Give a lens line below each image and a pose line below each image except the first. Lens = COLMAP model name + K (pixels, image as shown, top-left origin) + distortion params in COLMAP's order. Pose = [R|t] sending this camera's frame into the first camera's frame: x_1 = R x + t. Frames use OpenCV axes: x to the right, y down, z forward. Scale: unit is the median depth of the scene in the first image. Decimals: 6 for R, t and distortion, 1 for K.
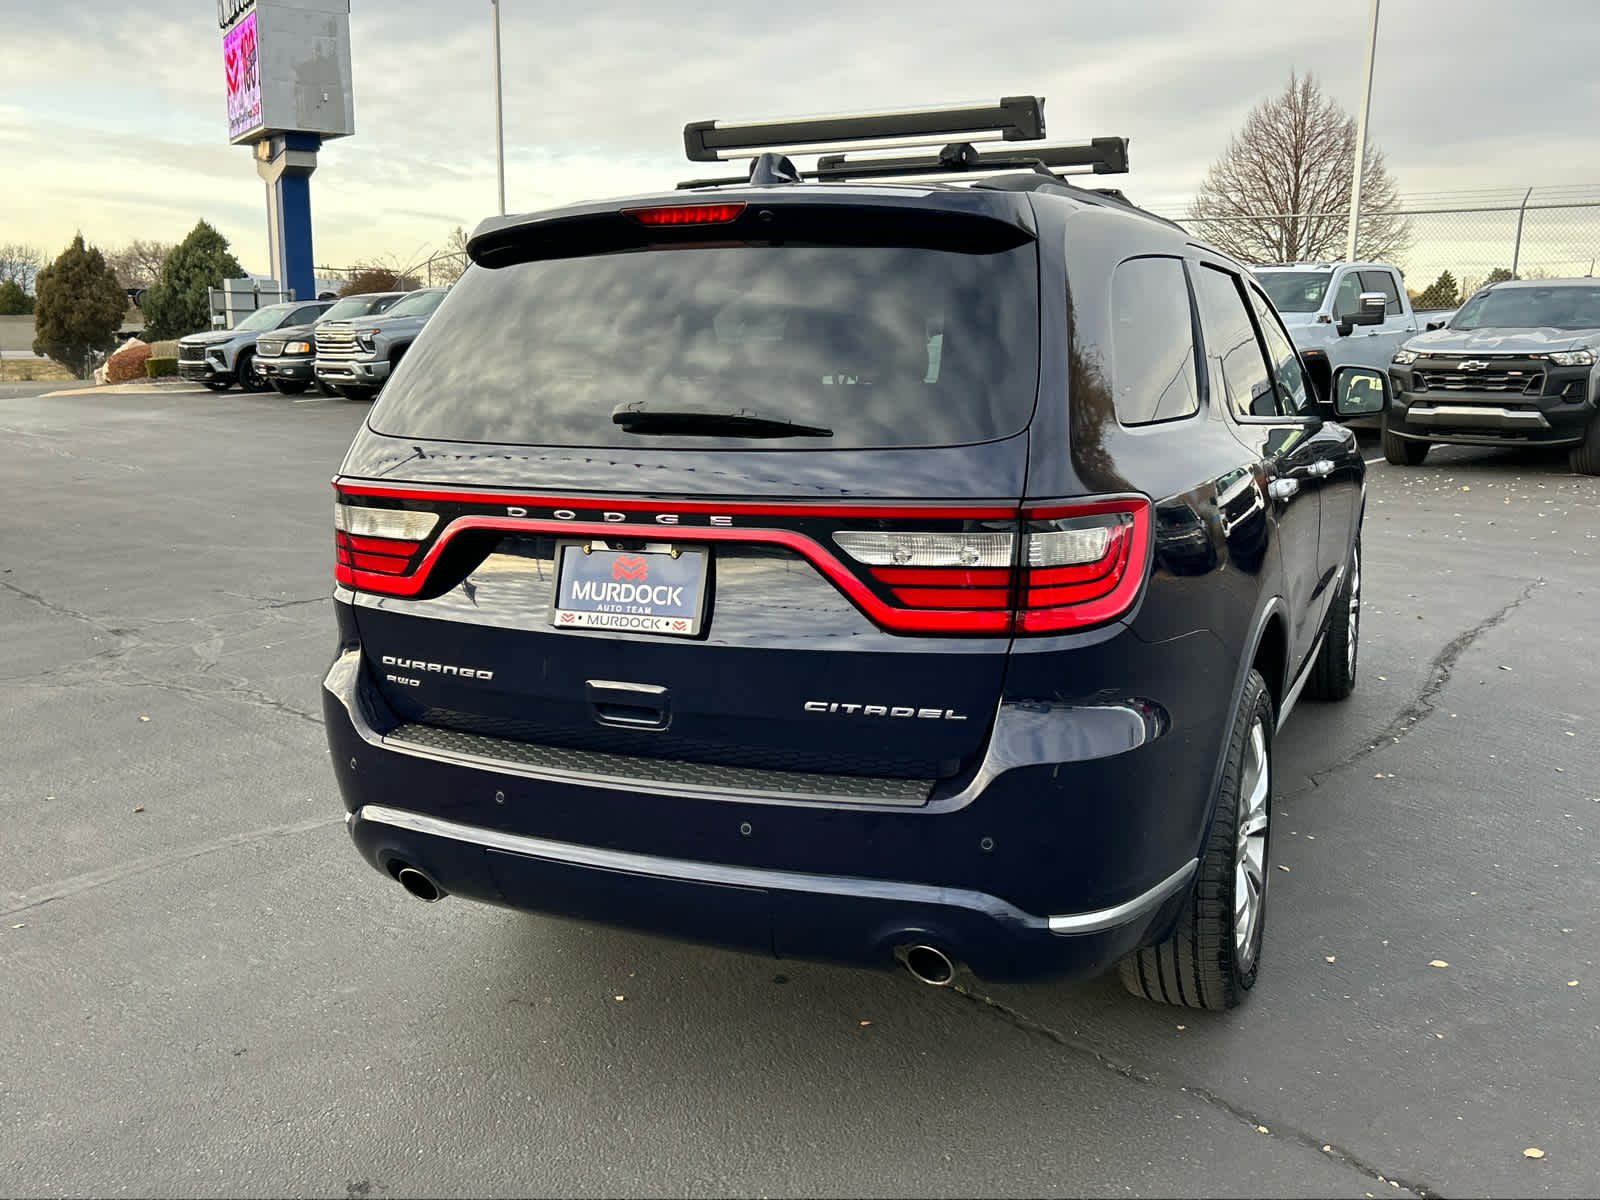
lens RADIAL K [[1445.4, 0, 800.0], [0, 1445.4, 600.0], [0, 0, 1]] dist [0.033656, -0.000567]
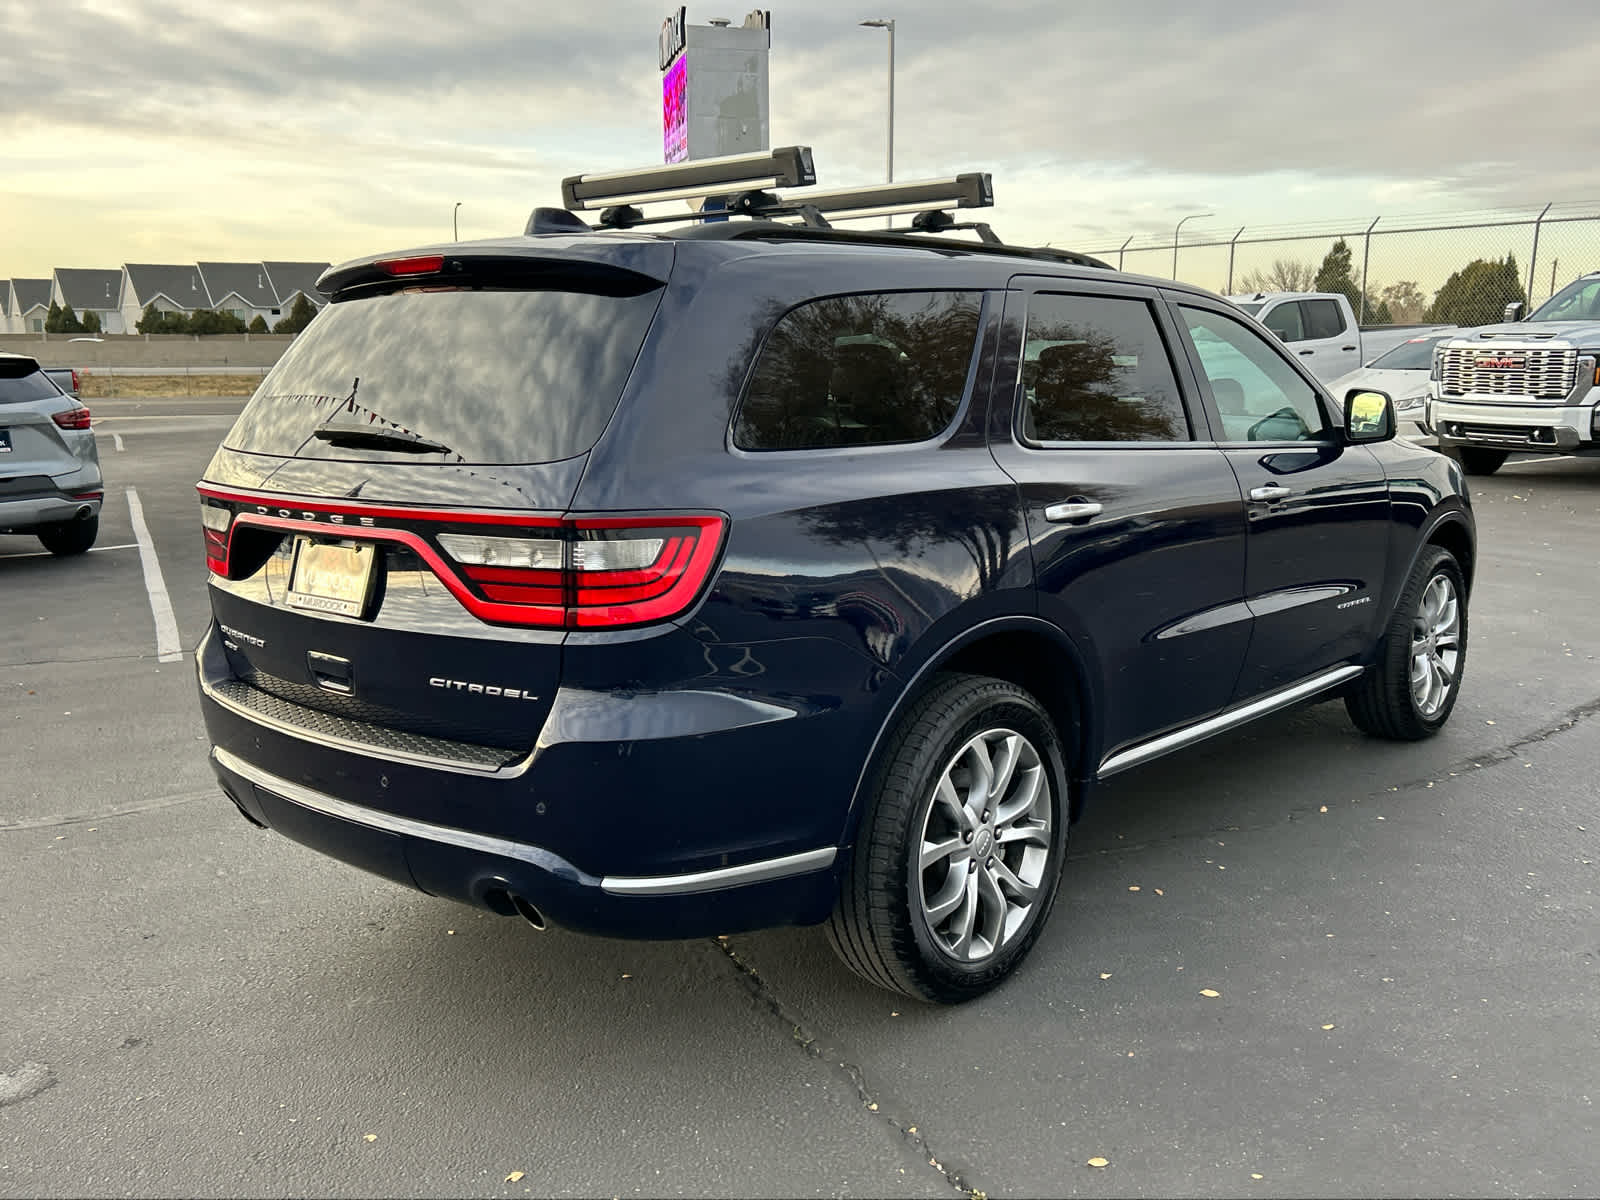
lens RADIAL K [[1445.4, 0, 800.0], [0, 1445.4, 600.0], [0, 0, 1]] dist [0.033656, -0.000567]
pose [[0.959653, 0.042041, -0.278026, 0.598326], [-0.044575, 0.999002, -0.002795, -0.003370], [0.277631, 0.015075, 0.960569, -0.054414]]
